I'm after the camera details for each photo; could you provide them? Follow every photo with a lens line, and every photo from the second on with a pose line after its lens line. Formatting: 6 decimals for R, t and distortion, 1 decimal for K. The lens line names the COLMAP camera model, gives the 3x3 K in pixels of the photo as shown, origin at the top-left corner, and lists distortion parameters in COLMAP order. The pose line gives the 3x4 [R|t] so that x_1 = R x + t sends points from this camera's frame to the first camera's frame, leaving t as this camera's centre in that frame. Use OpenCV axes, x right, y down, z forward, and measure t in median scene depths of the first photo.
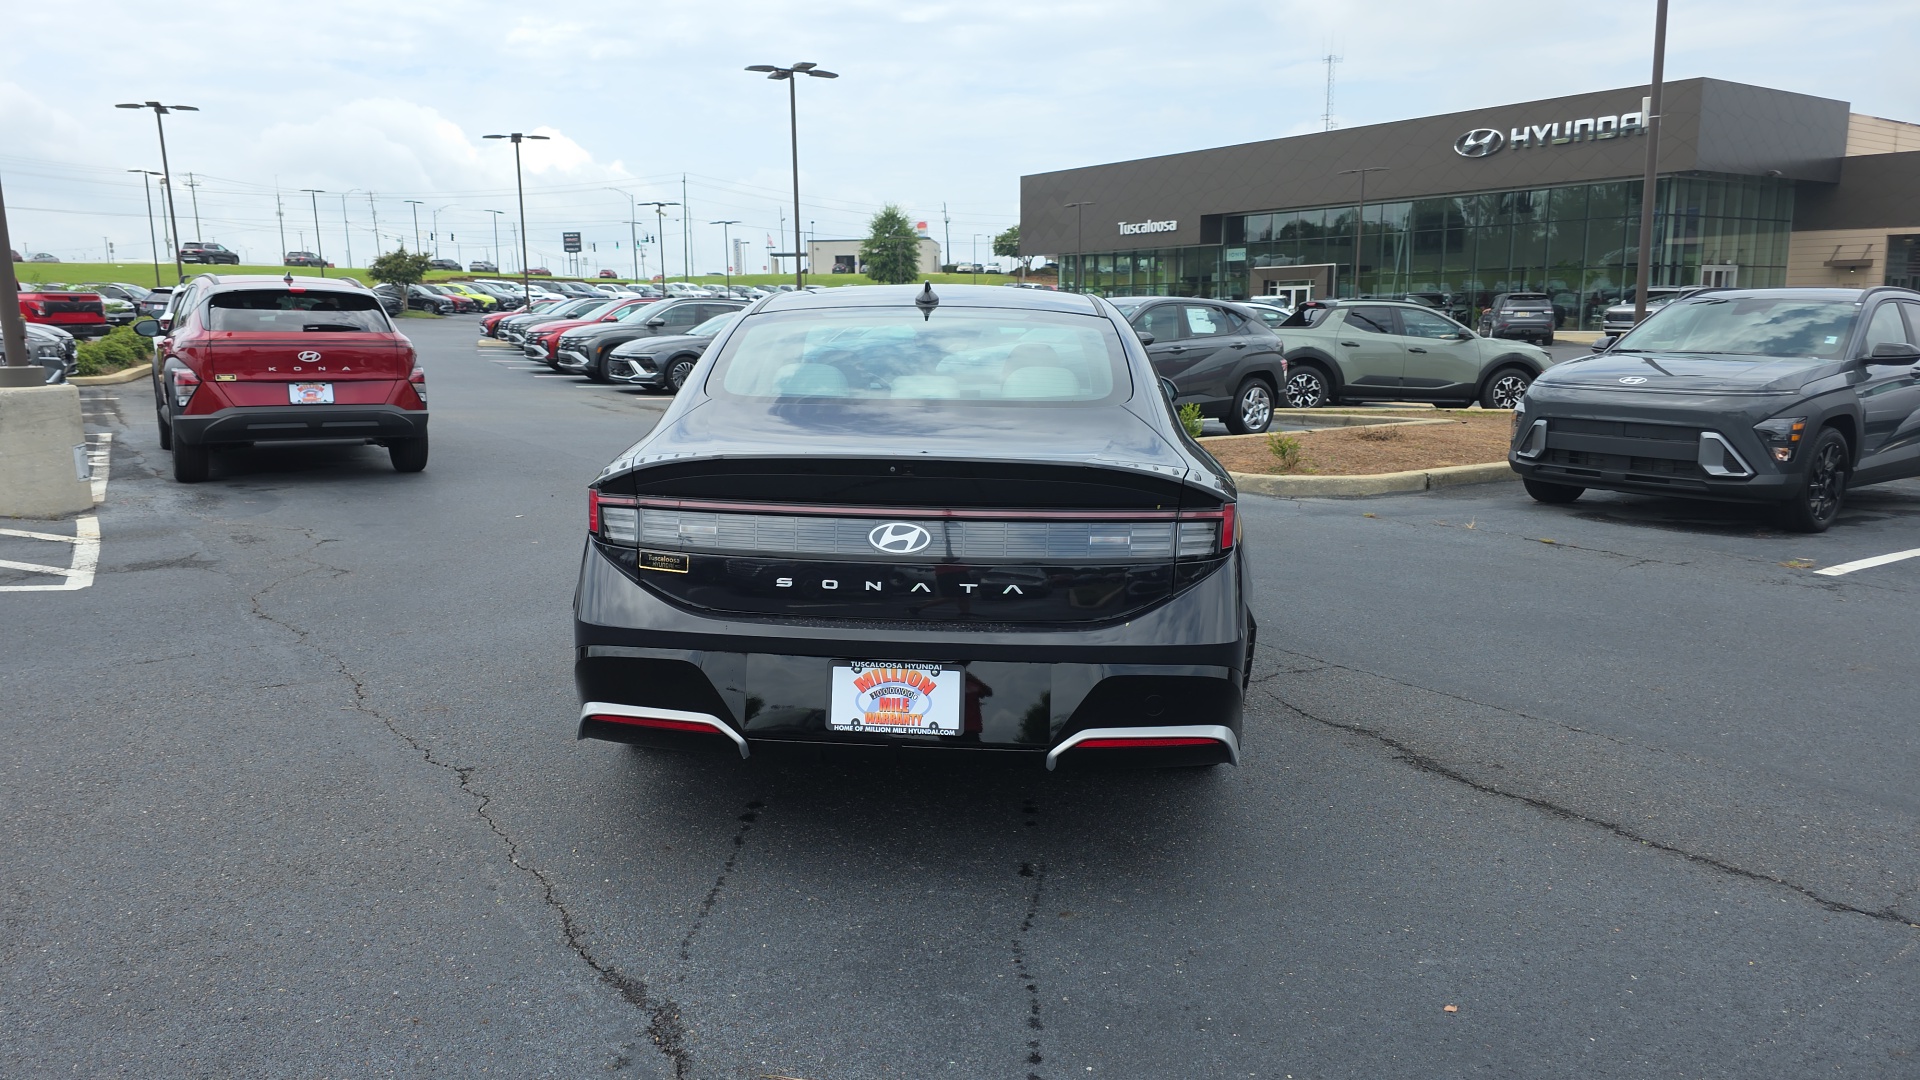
lens RADIAL K [[1315.9, 0, 933.4], [0, 1315.9, 532.8], [0, 0, 1]] dist [0.052574, -0.054334]
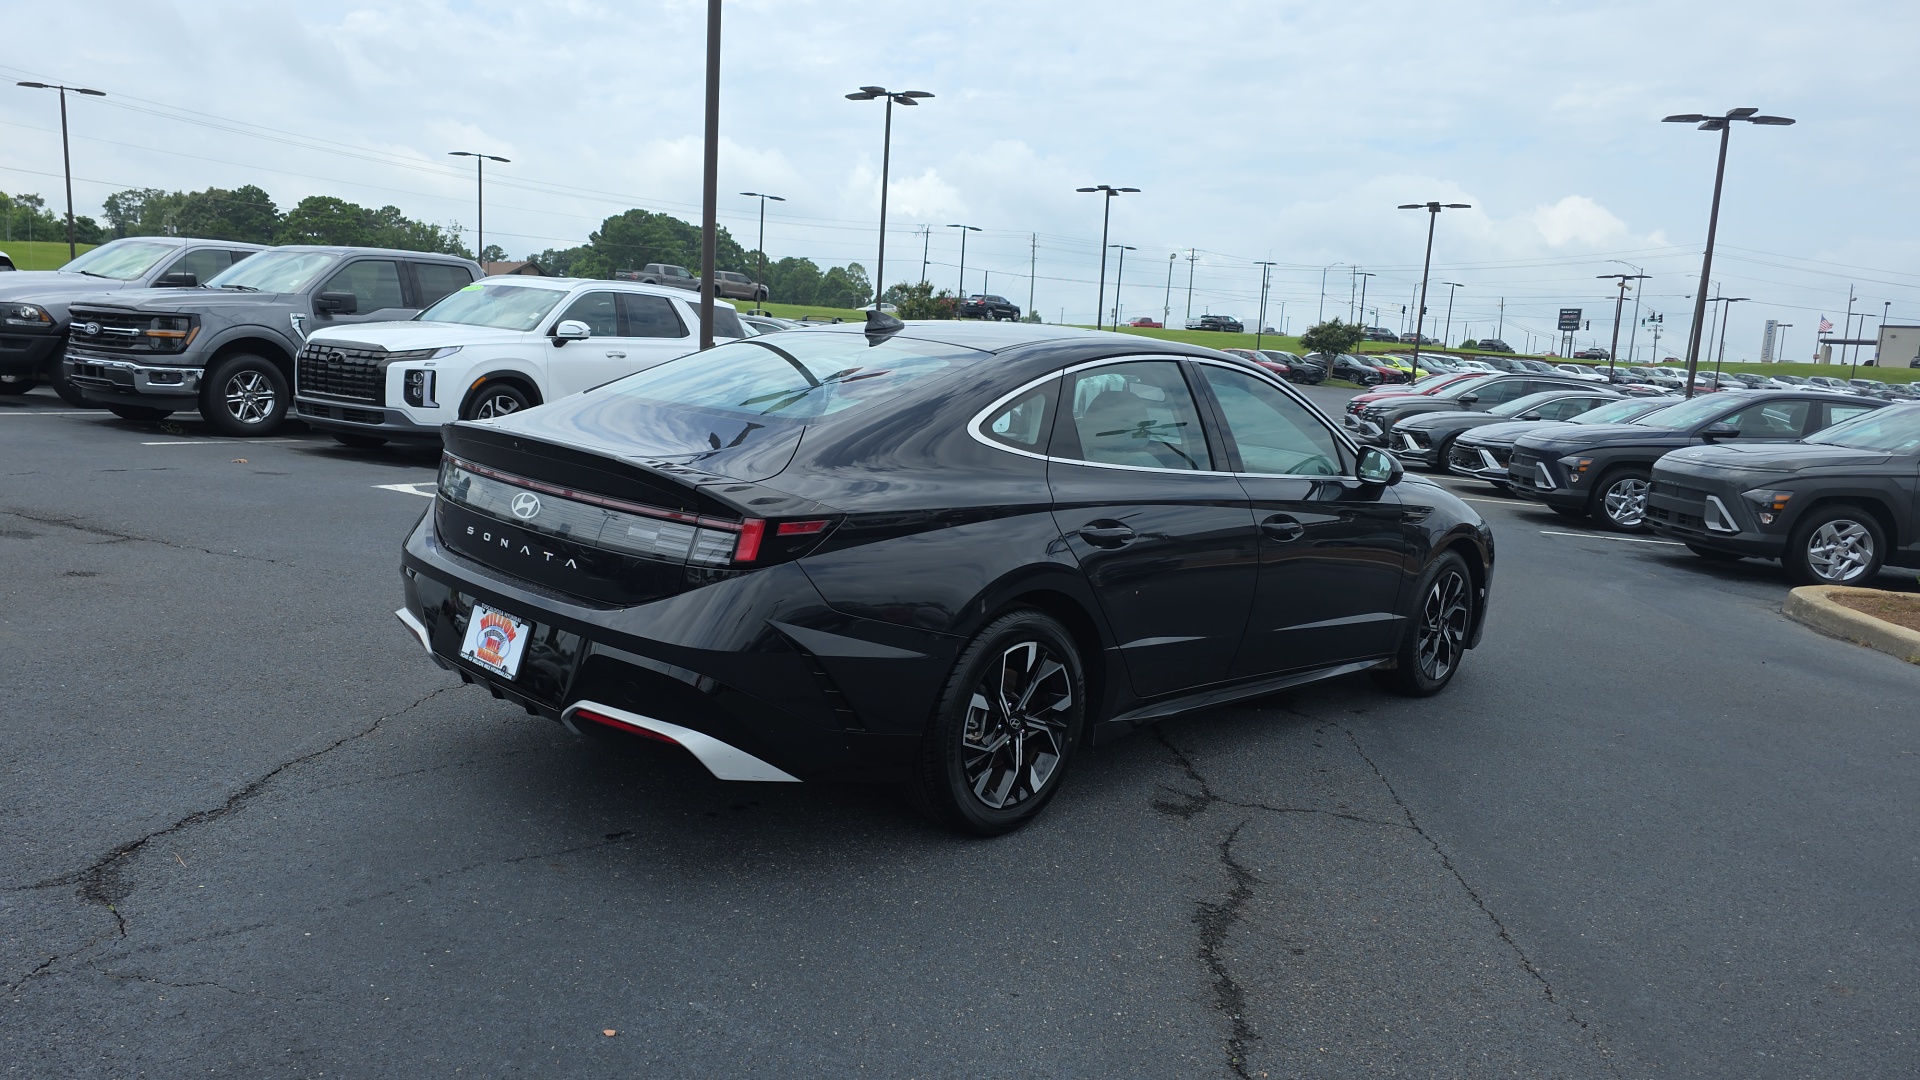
lens RADIAL K [[1330.5, 0, 897.4], [0, 1330.5, 536.3], [0, 0, 1]] dist [0.087505, -0.091191]
pose [[0.747464, 0.140594, -0.649254, 0.237656], [-0.175343, 0.984442, 0.011310, -0.009728], [0.640743, 0.105388, 0.760488, 0.074625]]
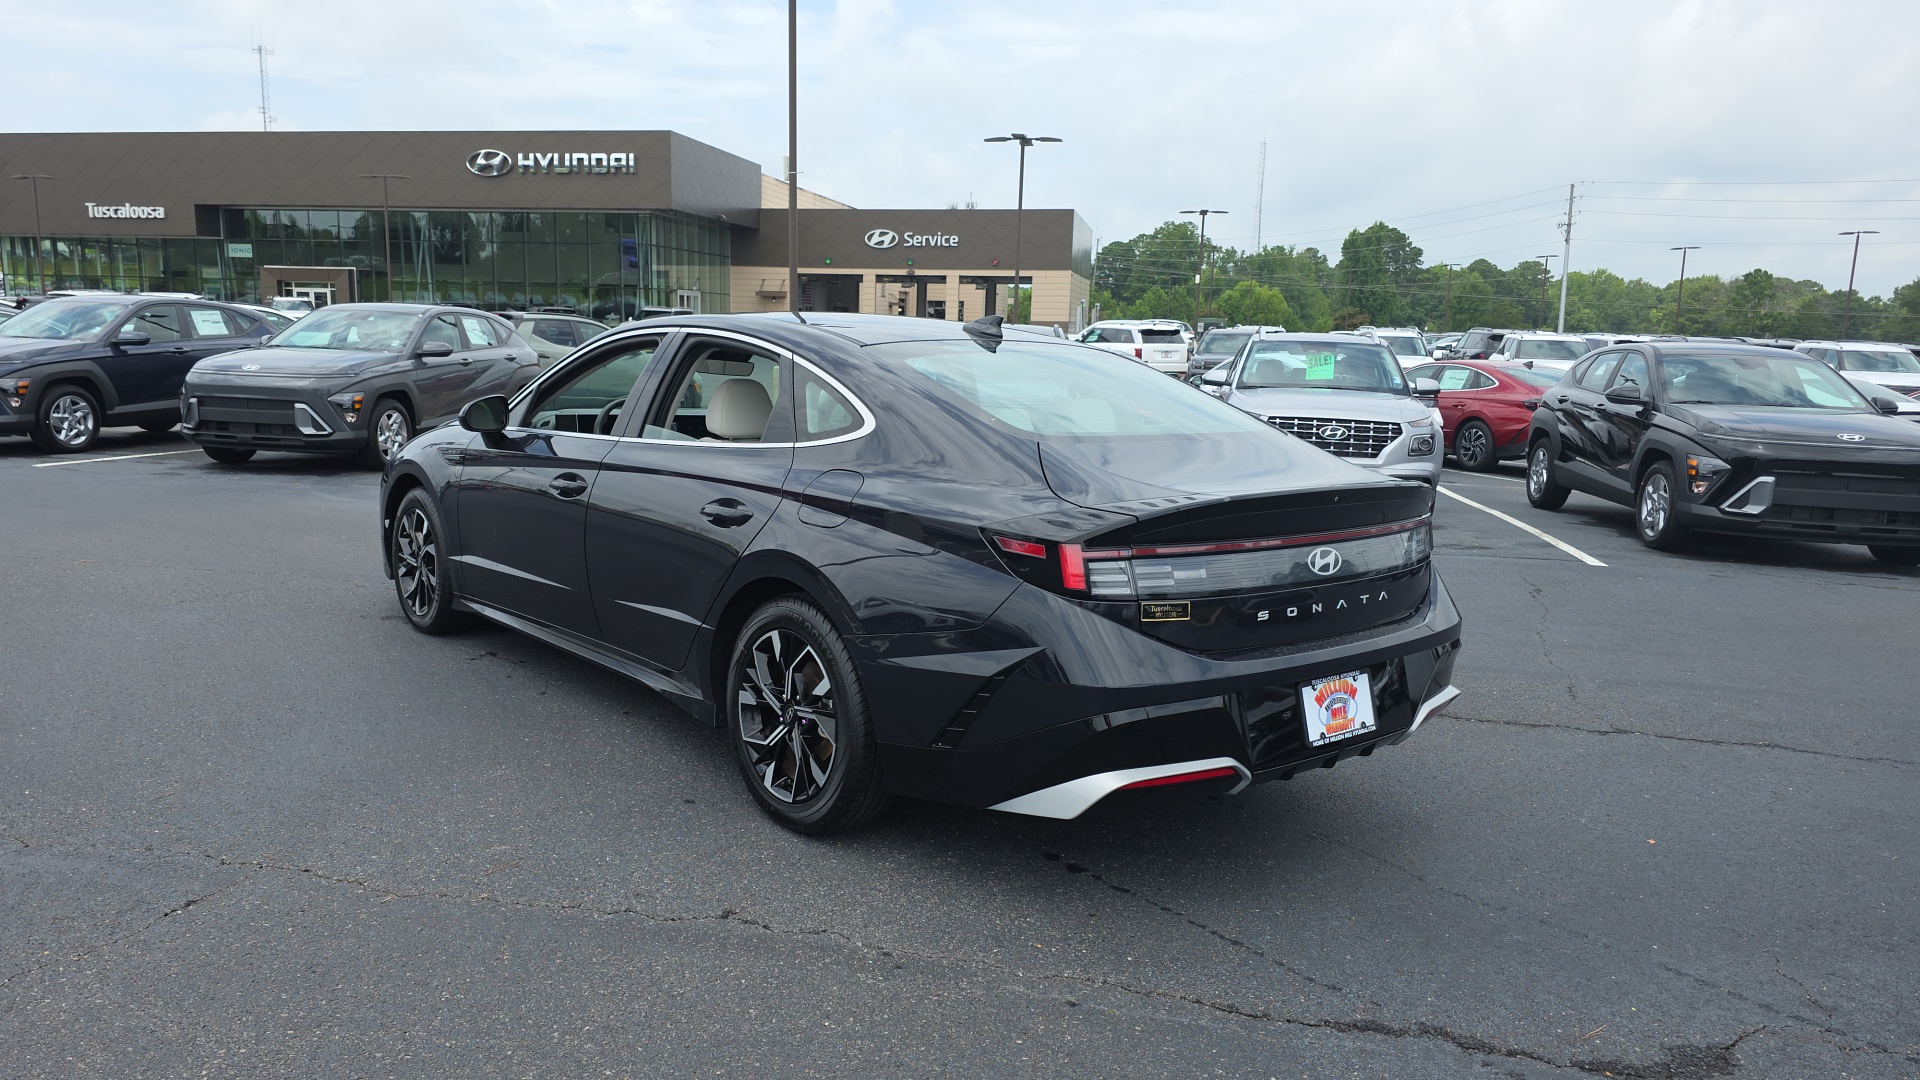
lens RADIAL K [[1279.1, 0, 897.5], [0, 1279.1, 538.6], [0, 0, 1]] dist [0.050031, -0.045268]
pose [[0.717689, -0.088435, 0.690725, -0.243445], [0.084944, 0.995614, 0.039211, -0.020823], [-0.691163, 0.030531, 0.722054, 0.112988]]
